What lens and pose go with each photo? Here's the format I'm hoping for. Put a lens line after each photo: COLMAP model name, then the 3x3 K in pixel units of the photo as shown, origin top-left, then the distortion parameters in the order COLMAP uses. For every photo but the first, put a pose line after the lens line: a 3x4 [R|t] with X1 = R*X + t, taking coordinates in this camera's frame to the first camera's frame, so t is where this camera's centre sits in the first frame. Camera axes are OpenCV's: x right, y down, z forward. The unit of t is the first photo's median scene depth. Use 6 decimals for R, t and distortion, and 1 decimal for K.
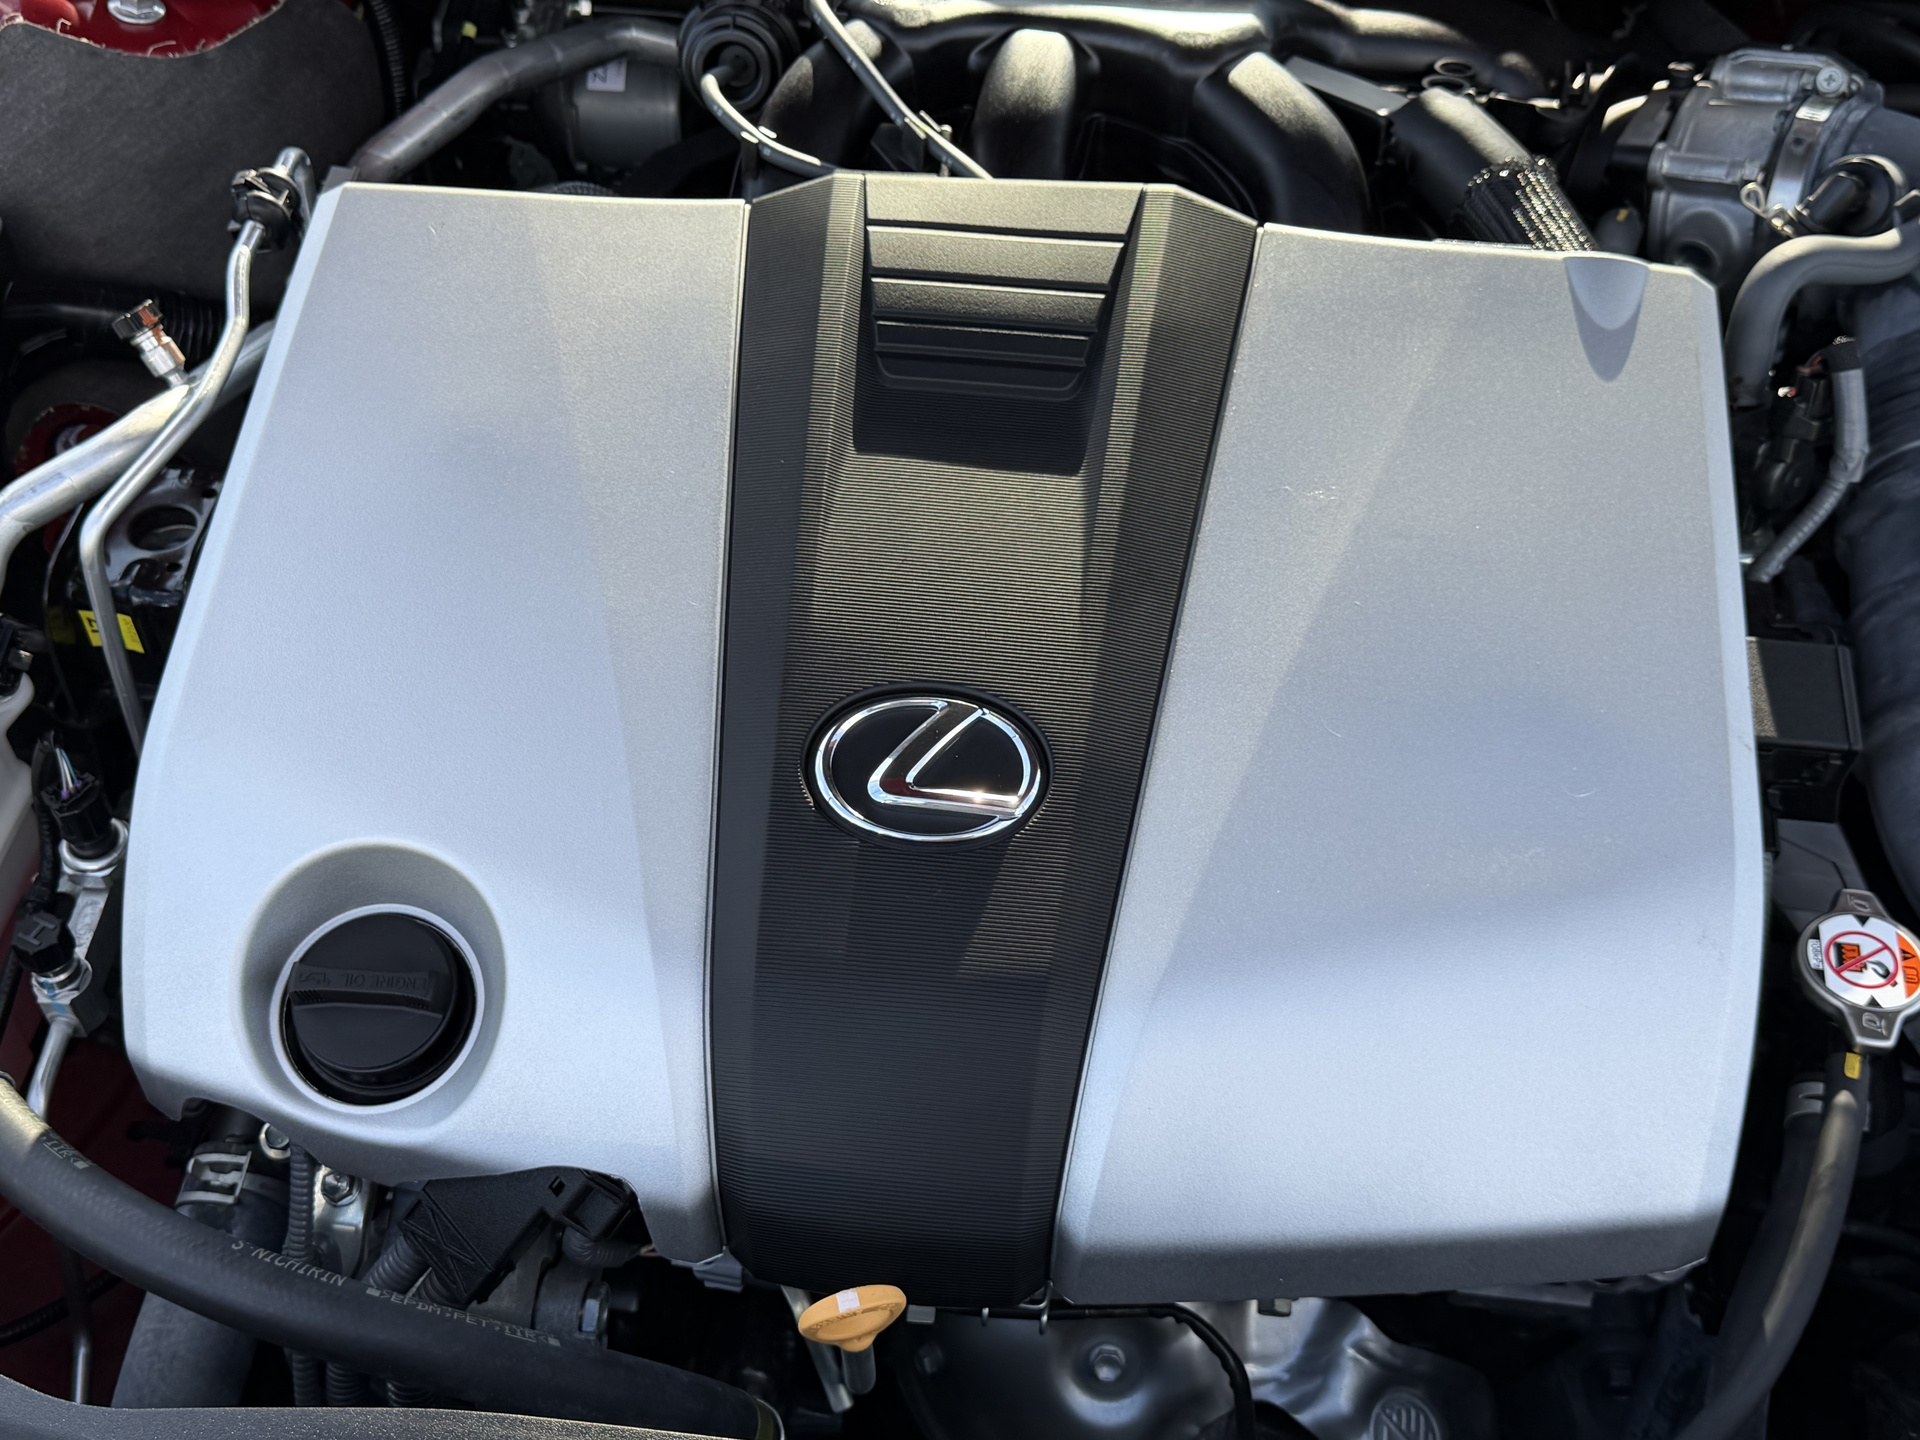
lens RADIAL K [[2308.1, 0, 960.0], [0, 2308.1, 720.0], [0, 0, 1]] dist [0.009345, -0.066149]
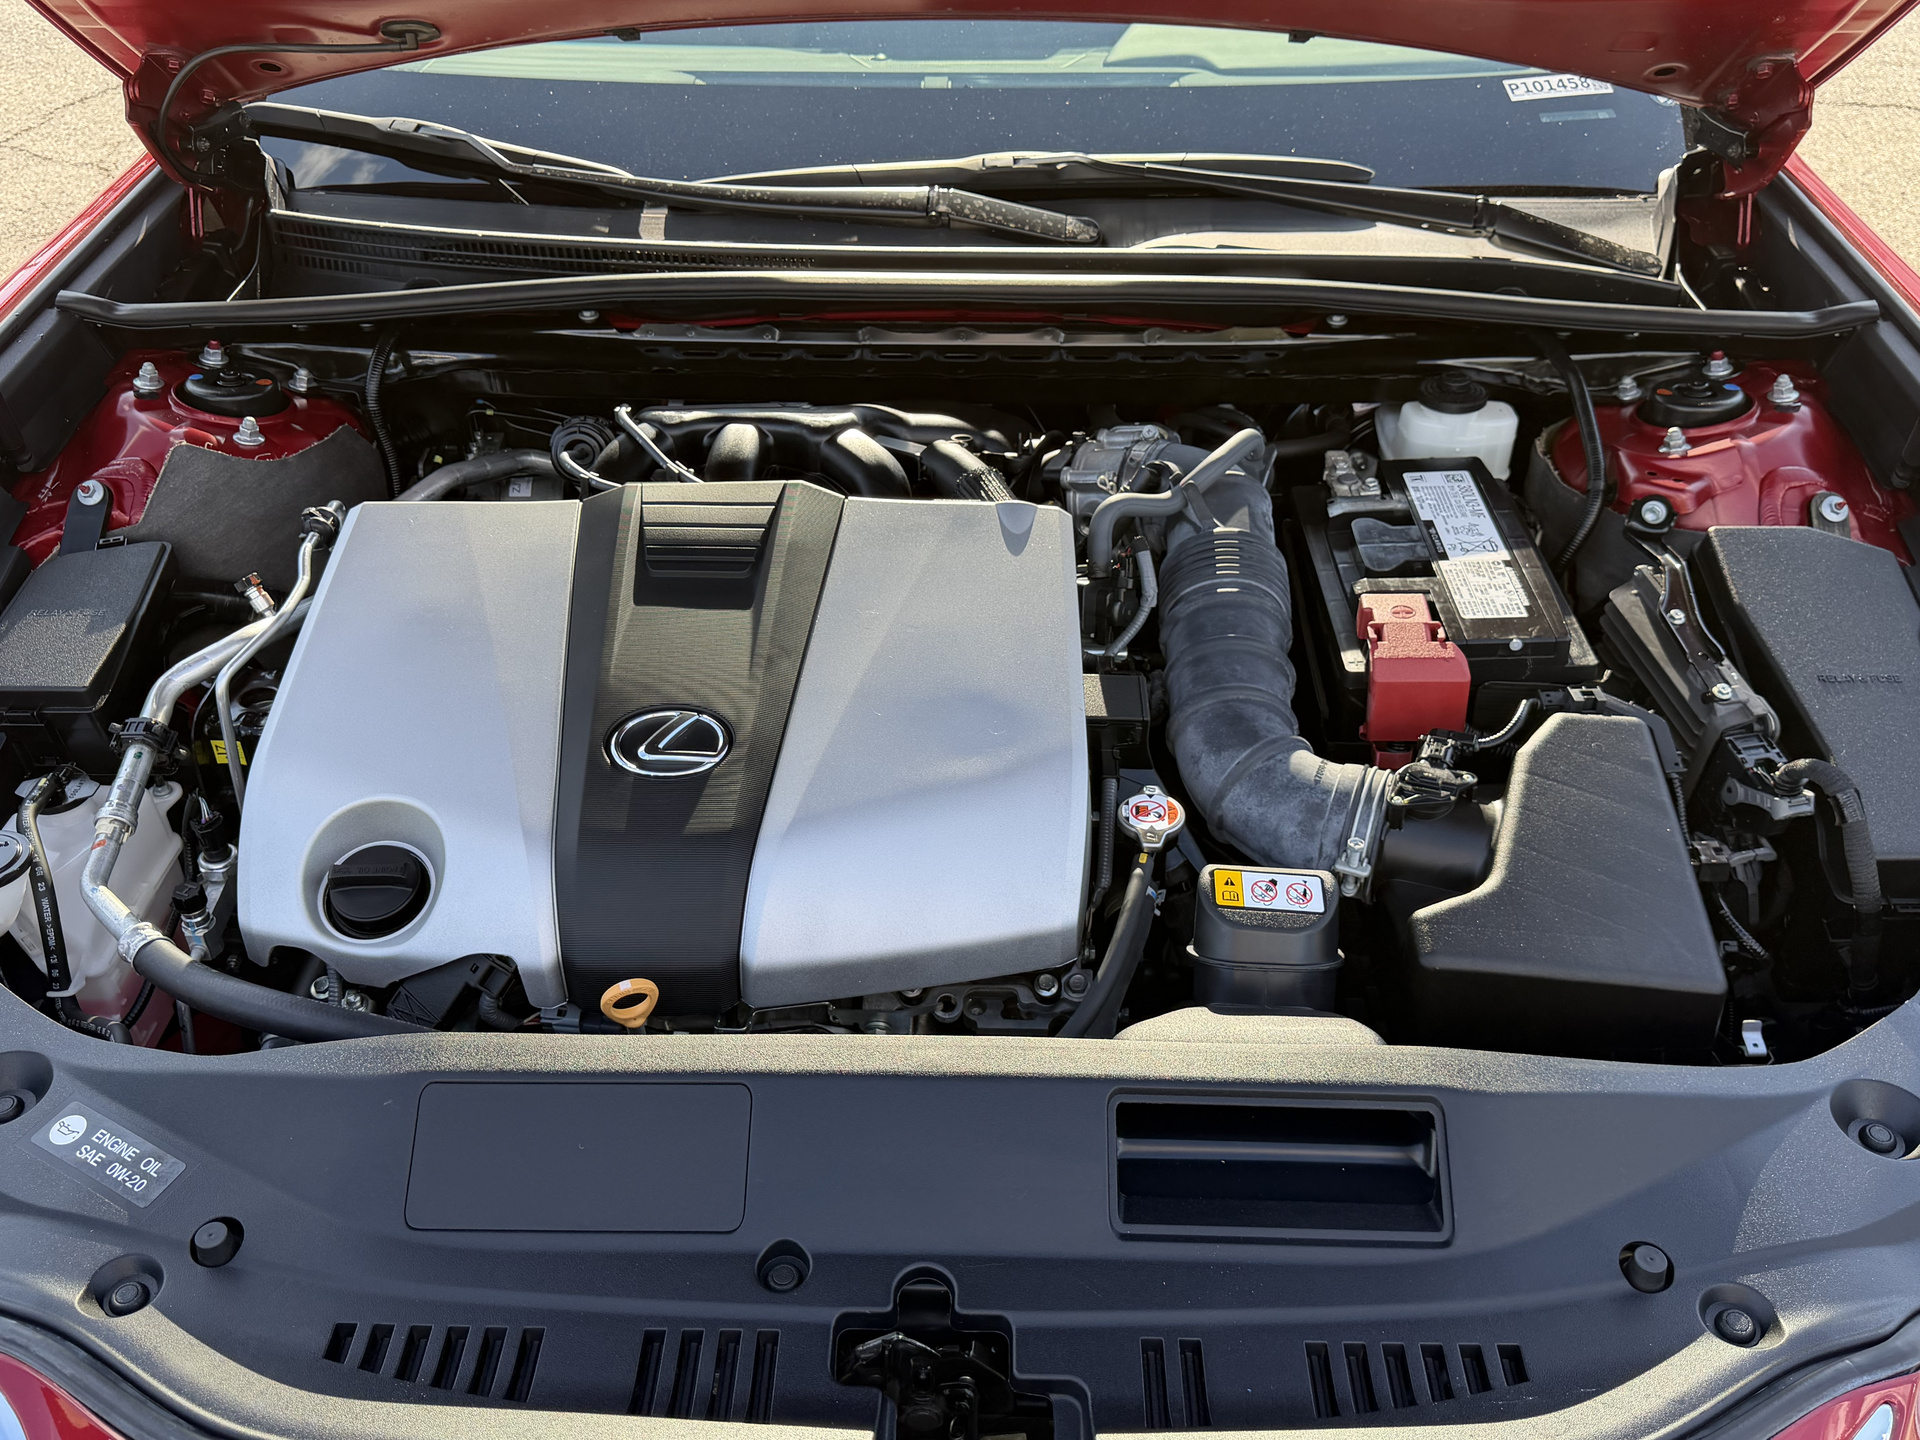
lens RADIAL K [[1644.6, 0, 960.0], [0, 1644.6, 720.0], [0, 0, 1]] dist [0.065309, -0.265810]
pose [[0.994823, -0.047523, 0.089832, 0.089004], [0.065369, 0.976033, -0.207571, 0.258208], [-0.077814, 0.212369, 0.974086, -0.317121]]
